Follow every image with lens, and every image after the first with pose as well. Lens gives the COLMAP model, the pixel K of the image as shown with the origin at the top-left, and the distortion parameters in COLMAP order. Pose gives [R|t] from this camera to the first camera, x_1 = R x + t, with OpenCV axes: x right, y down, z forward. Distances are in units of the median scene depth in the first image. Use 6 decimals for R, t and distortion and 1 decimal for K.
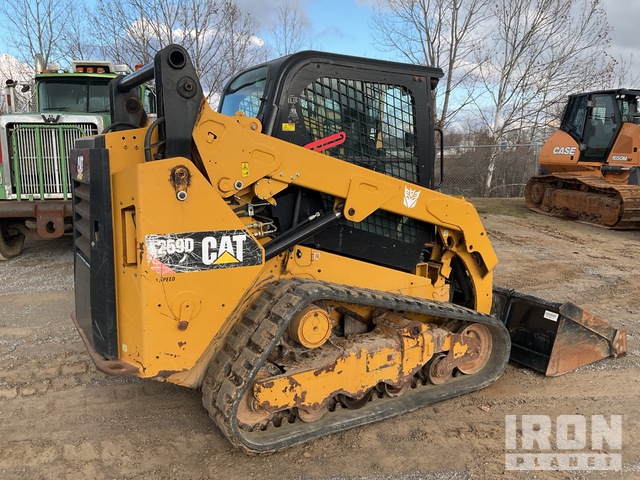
lens RADIAL K [[512.1, 0, 317.9], [0, 512.1, 240.3], [0, 0, 1]] dist [0.047425, 0.001282]
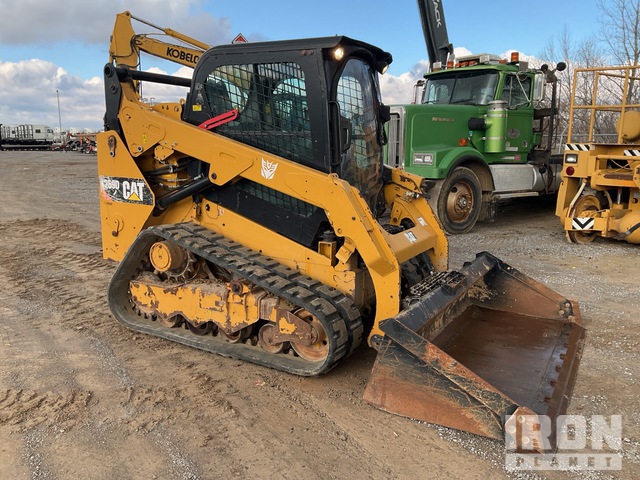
lens RADIAL K [[512.1, 0, 324.5], [0, 512.1, 239.3], [0, 0, 1]] dist [0.047425, 0.001282]
pose [[0.509364, 0.163167, -0.844941, 1.272256], [-0.150521, 0.983616, 0.099207, -0.069974], [0.847285, 0.076649, 0.525579, 0.604936]]
